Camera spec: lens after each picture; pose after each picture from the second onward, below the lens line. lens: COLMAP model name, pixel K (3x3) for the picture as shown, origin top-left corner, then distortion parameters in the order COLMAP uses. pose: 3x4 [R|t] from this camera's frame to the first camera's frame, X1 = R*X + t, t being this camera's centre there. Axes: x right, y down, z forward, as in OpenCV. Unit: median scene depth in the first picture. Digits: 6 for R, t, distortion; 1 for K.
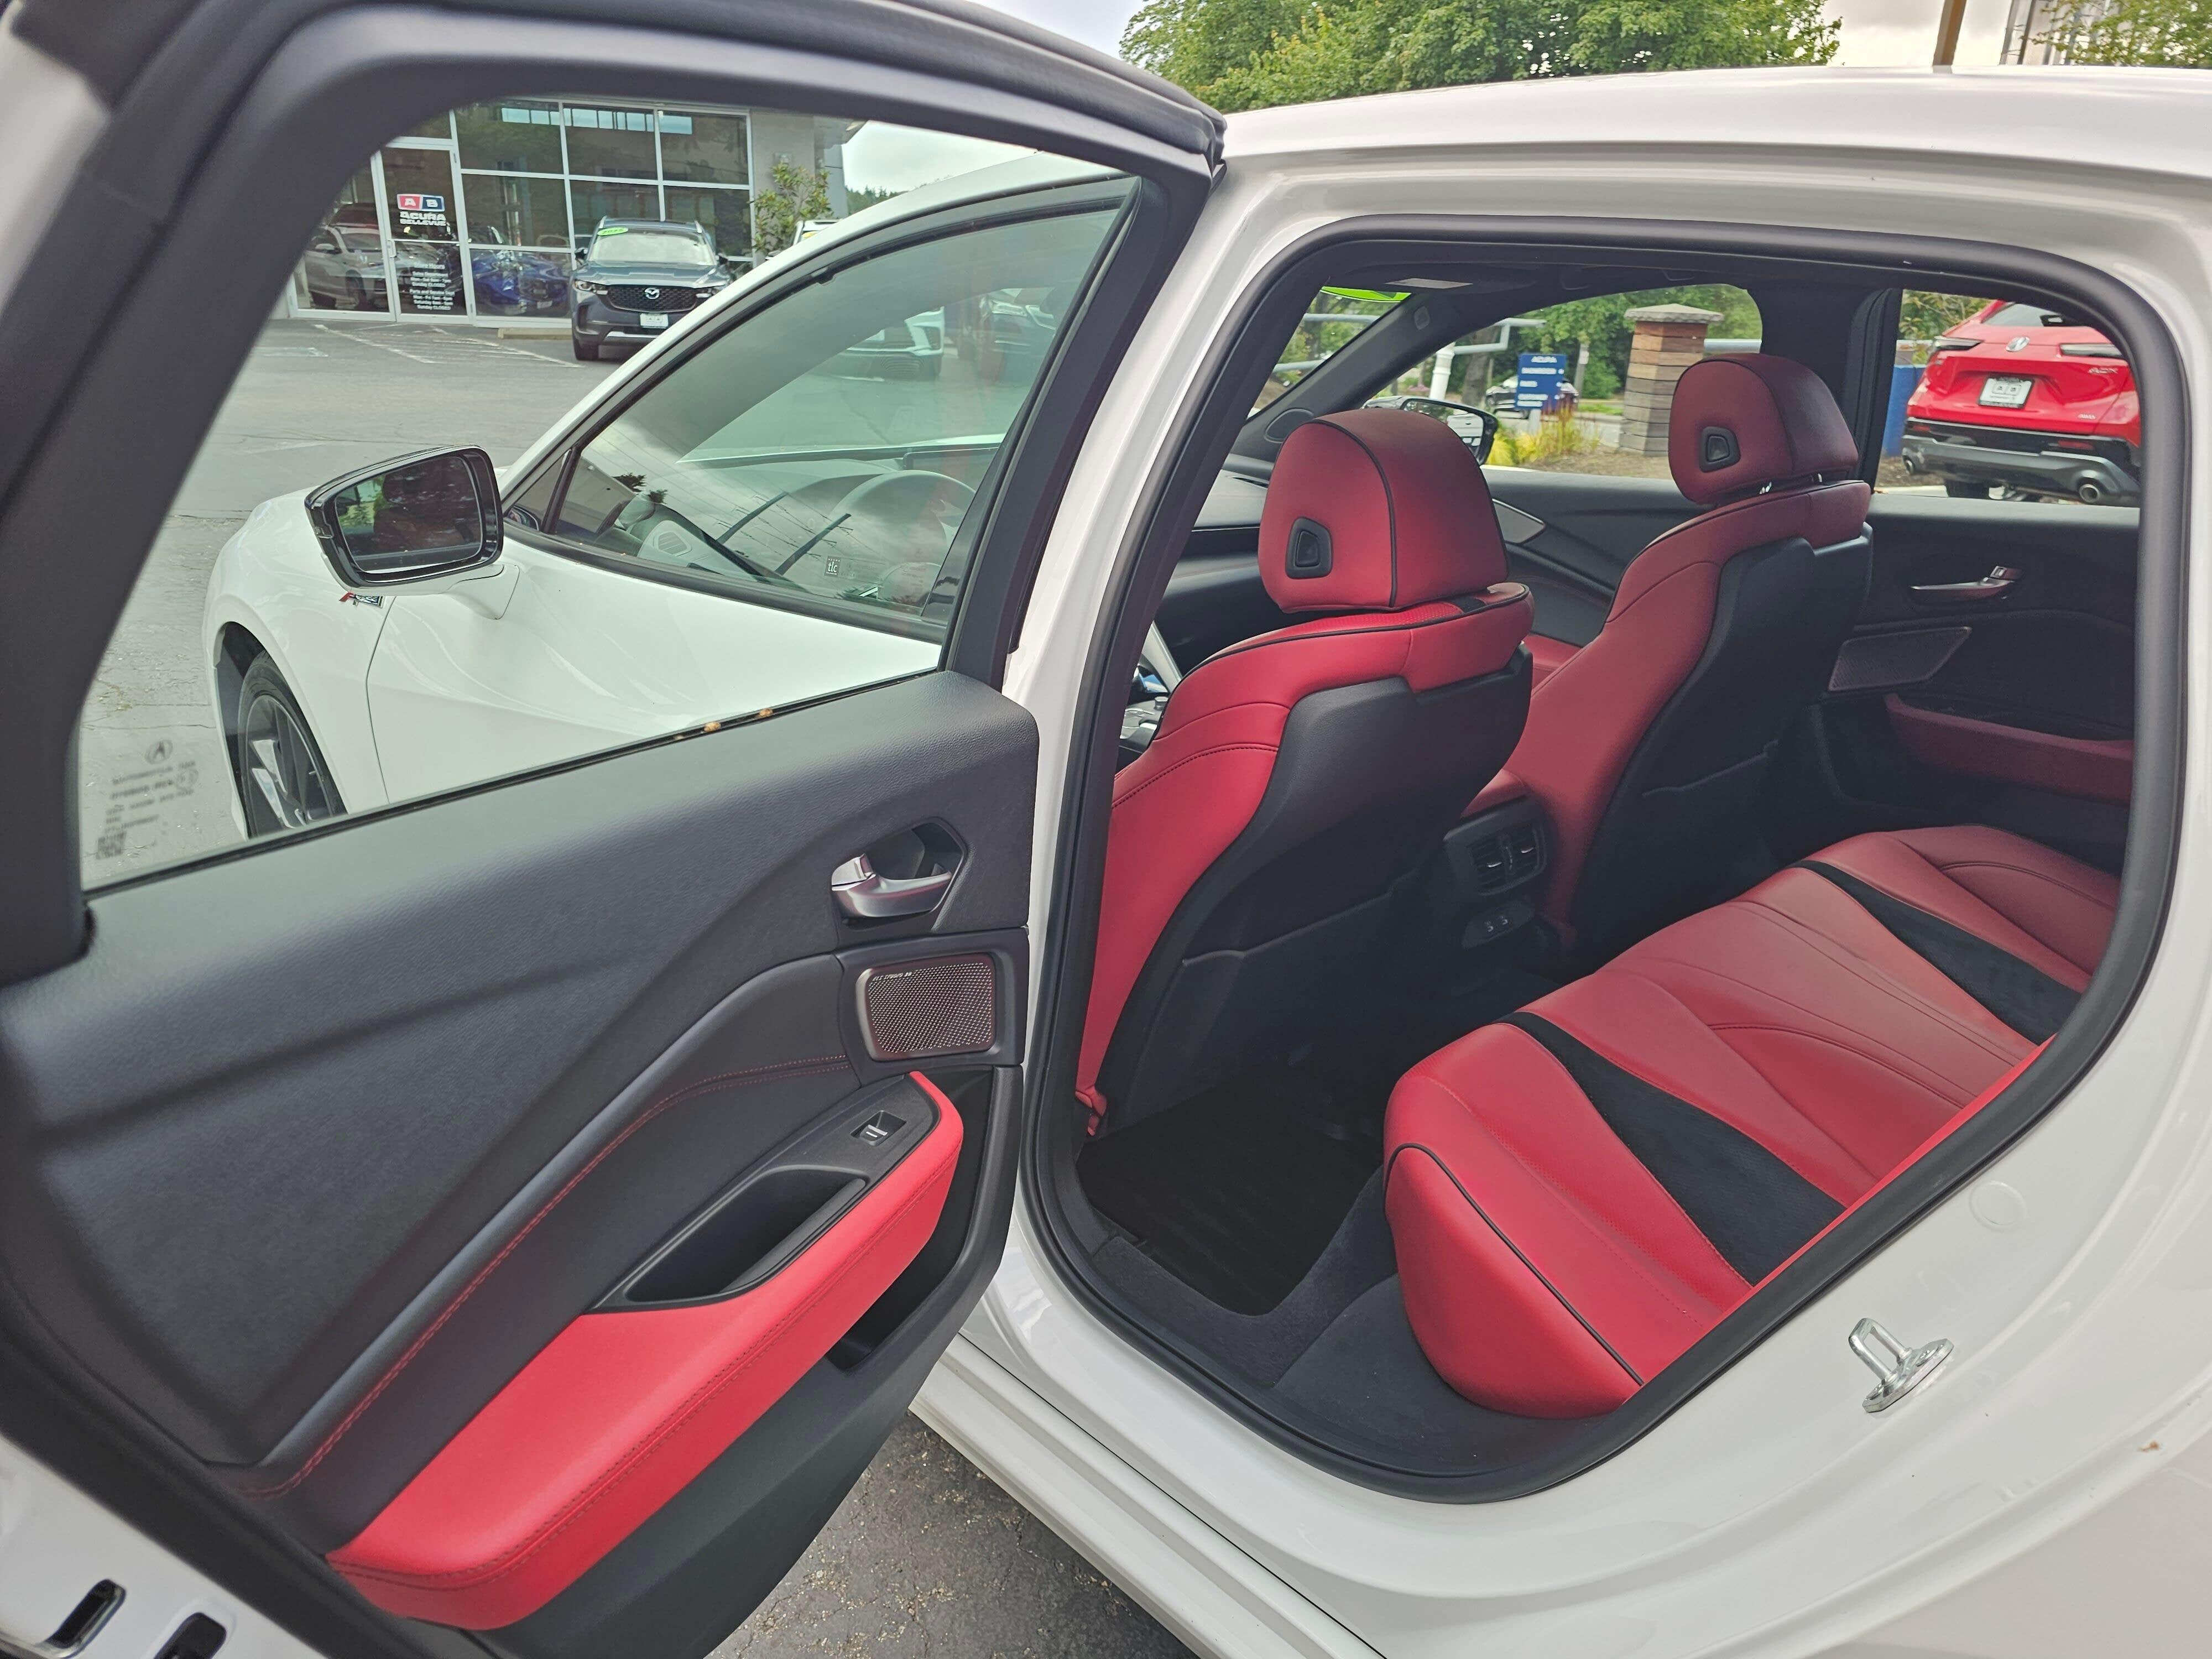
lens RADIAL K [[1475.3, 0, 1092.8], [0, 1475.3, 853.3], [0, 0, 1]] dist [0.044253, -0.035487]
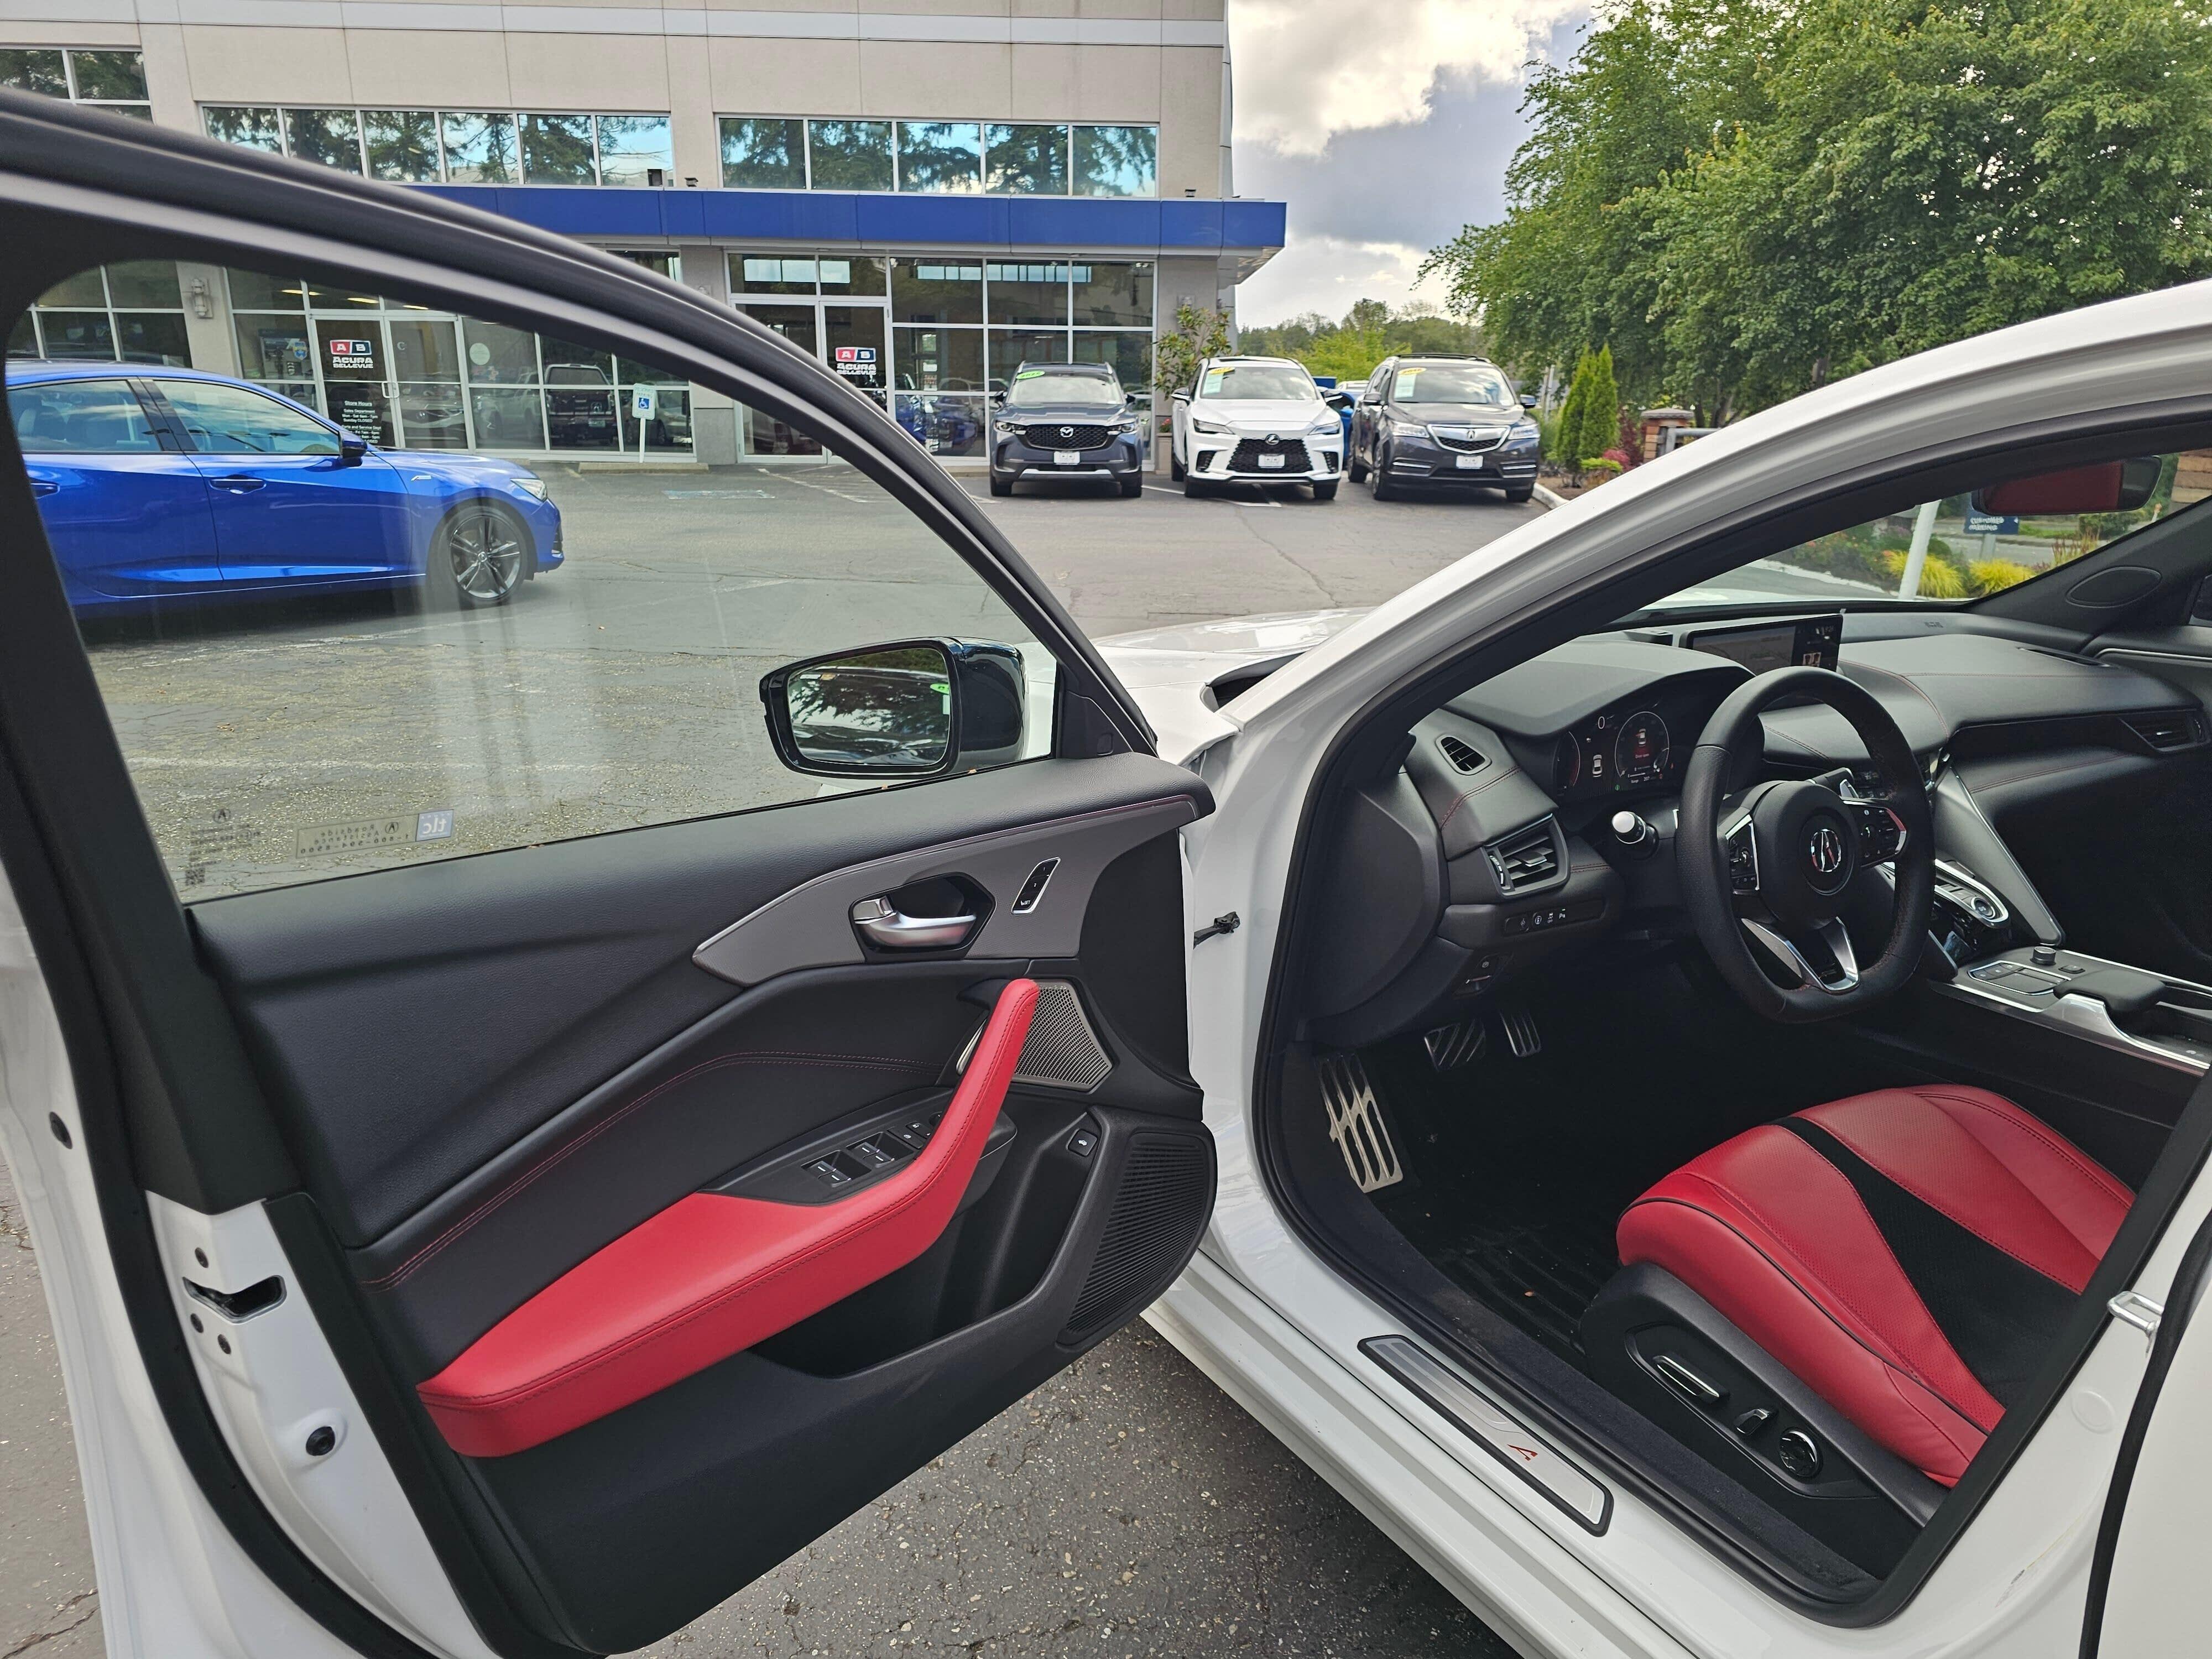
lens RADIAL K [[1475.3, 0, 1128.5], [0, 1475.3, 862.5], [0, 0, 1]] dist [0.044253, -0.035487]
pose [[0.978909, 0.034955, -0.201284, -0.027054], [-0.049245, 0.996575, -0.066427, -0.008181], [0.198272, 0.074938, 0.977278, 0.016638]]
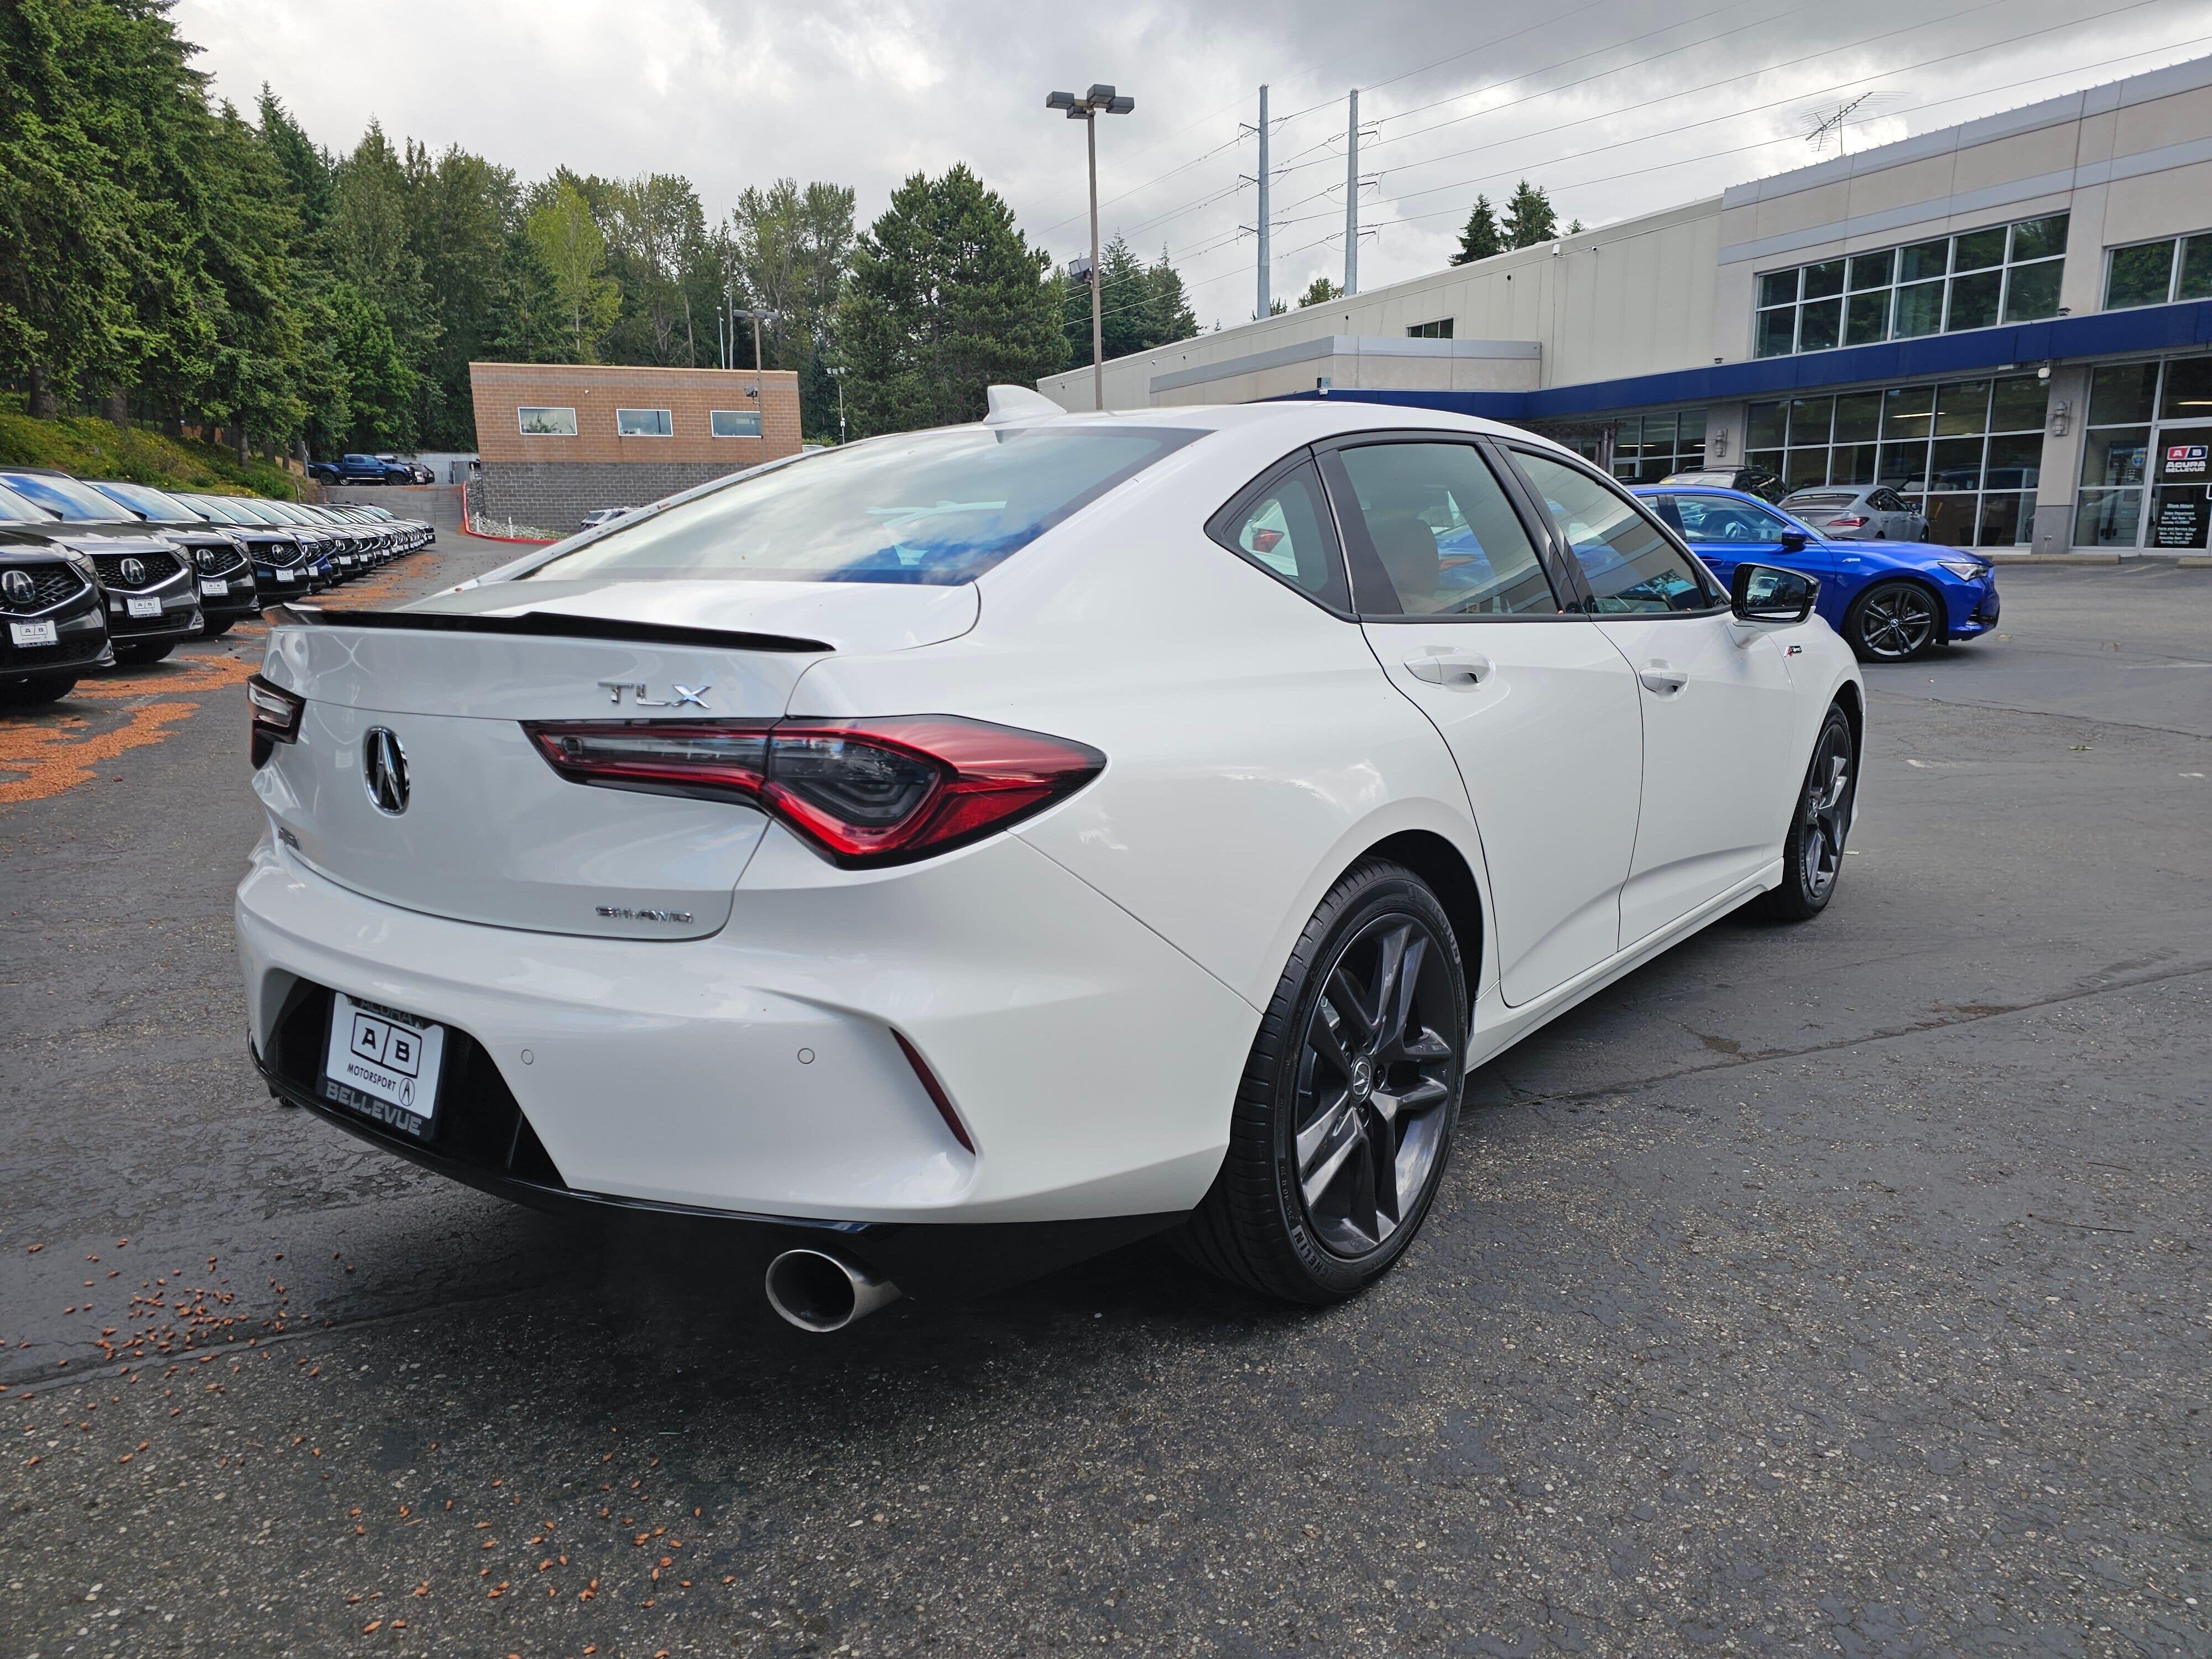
lens RADIAL K [[1475.3, 0, 1145.5], [0, 1475.3, 844.0], [0, 0, 1]] dist [0.044253, -0.035487]
pose [[0.189135, 0.170053, -0.967114, 0.167993], [-0.329374, 0.938818, 0.100663, -0.005267], [0.925063, 0.299503, 0.233574, 0.037618]]
